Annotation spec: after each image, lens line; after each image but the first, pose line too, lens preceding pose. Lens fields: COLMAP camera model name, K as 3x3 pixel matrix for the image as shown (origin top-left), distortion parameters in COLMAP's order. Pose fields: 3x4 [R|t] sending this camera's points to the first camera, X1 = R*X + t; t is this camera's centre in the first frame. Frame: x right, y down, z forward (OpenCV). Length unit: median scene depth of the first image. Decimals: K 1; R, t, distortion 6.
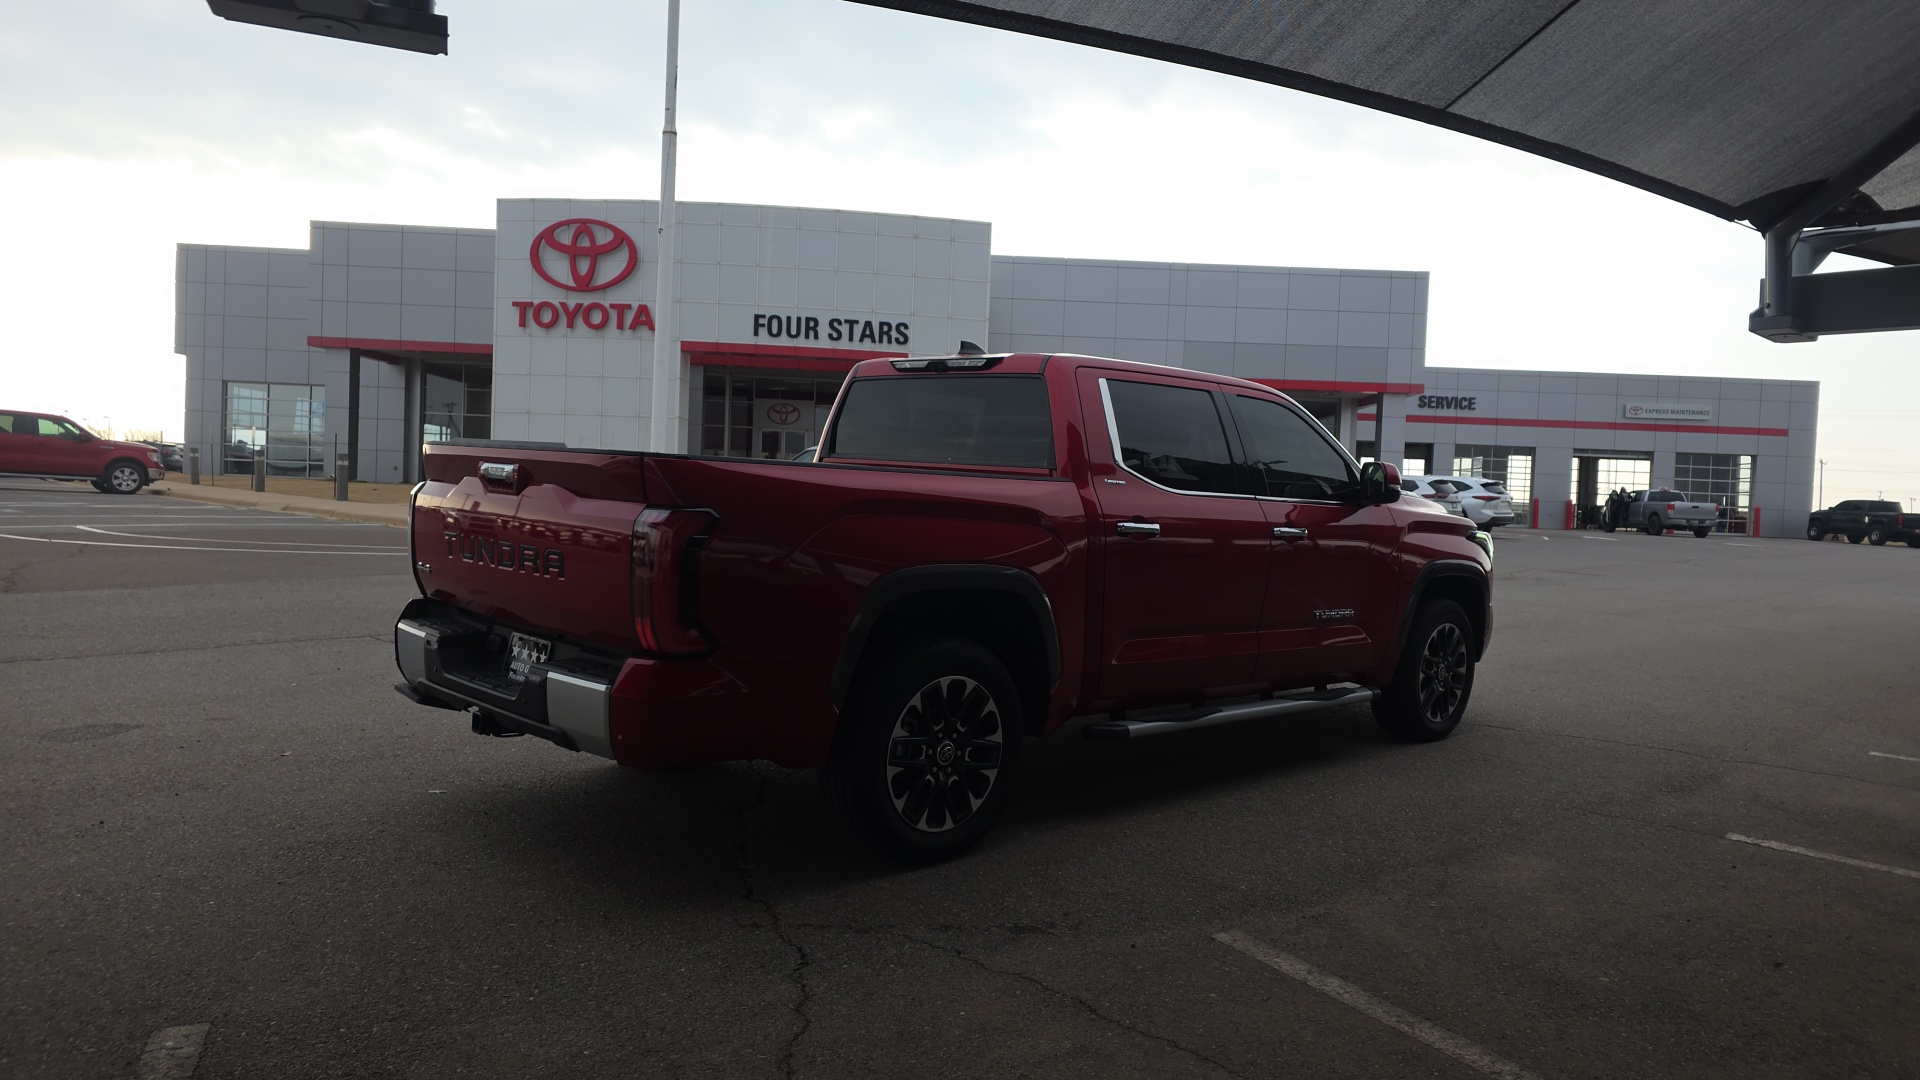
lens RADIAL K [[1309.4, 0, 1022.0], [0, 1309.4, 524.0], [0, 0, 1]] dist [0.061000, -0.059441]
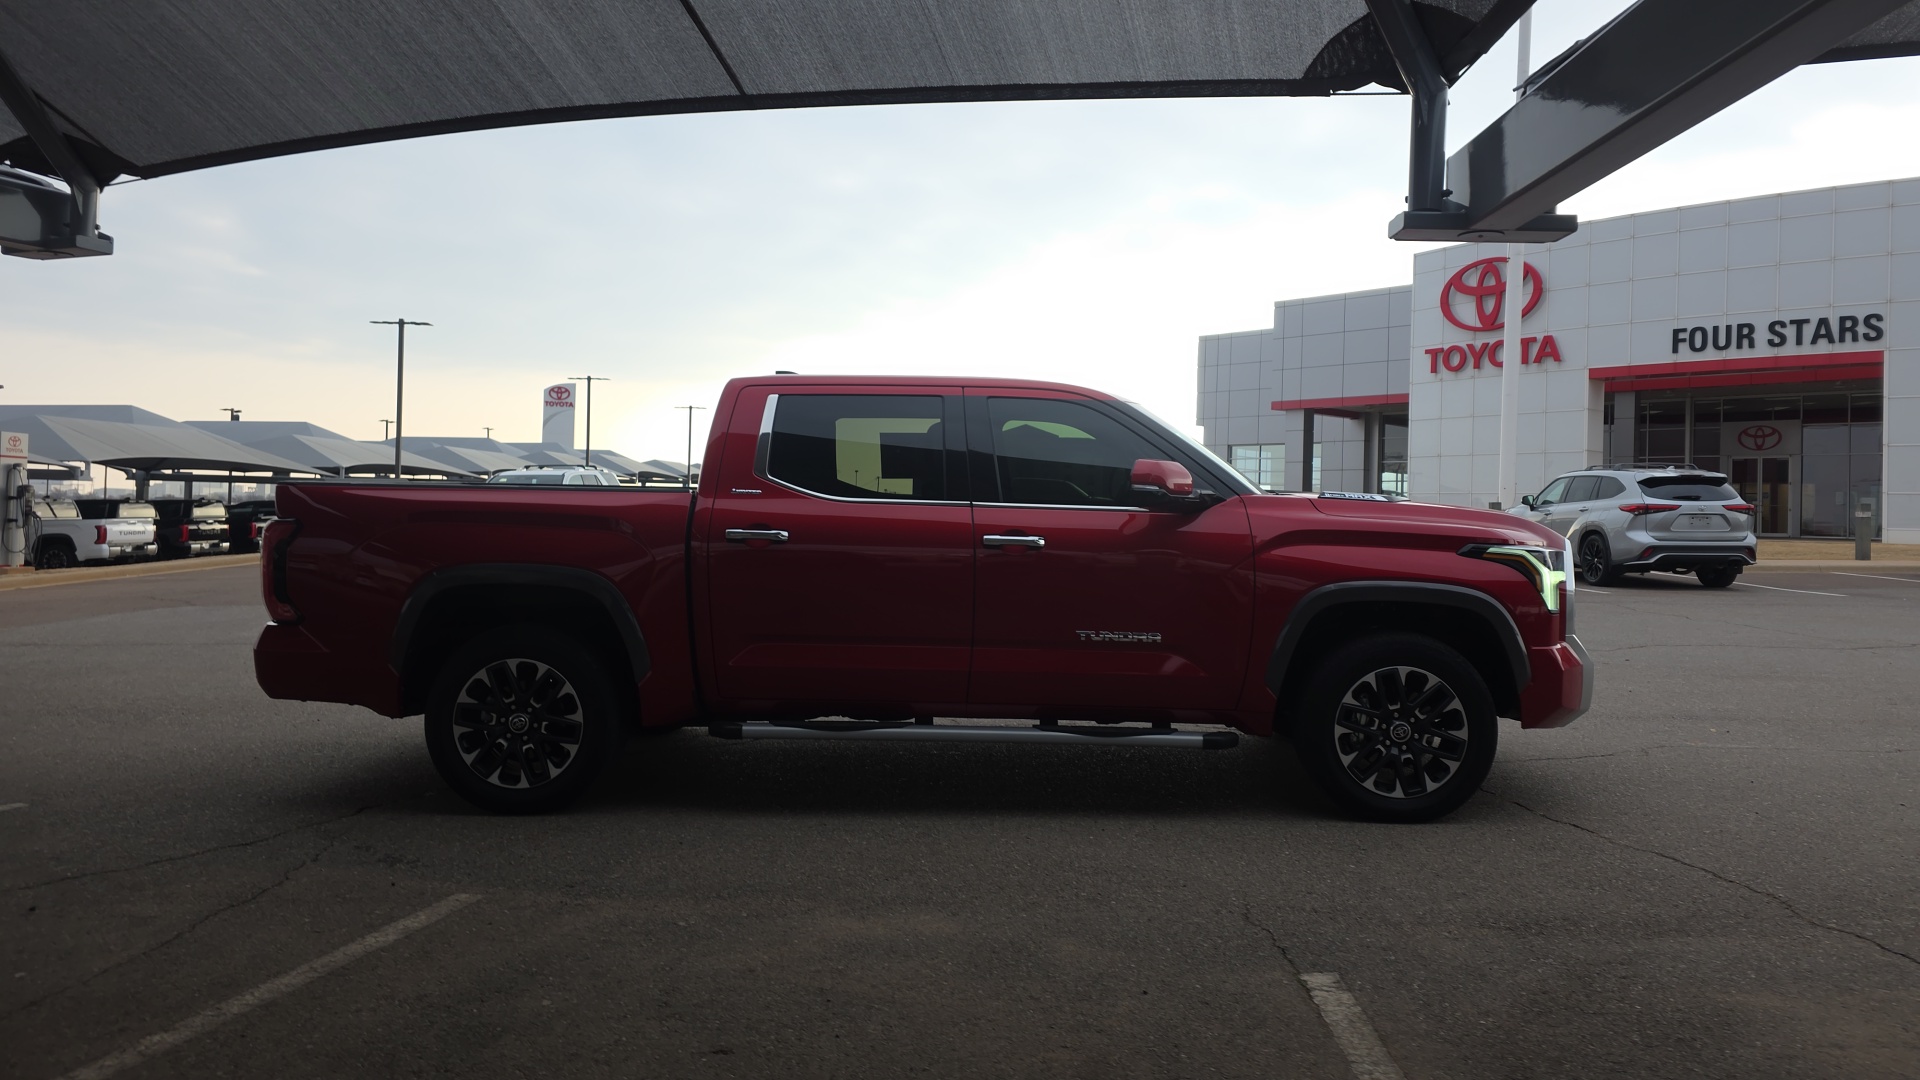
lens RADIAL K [[1309.4, 0, 1022.0], [0, 1309.4, 524.0], [0, 0, 1]] dist [0.061000, -0.059441]
pose [[0.678135, -0.023742, -0.734554, 0.153857], [-0.002142, 0.999410, -0.034280, 0.004392], [0.734935, 0.024820, 0.677684, 0.068920]]
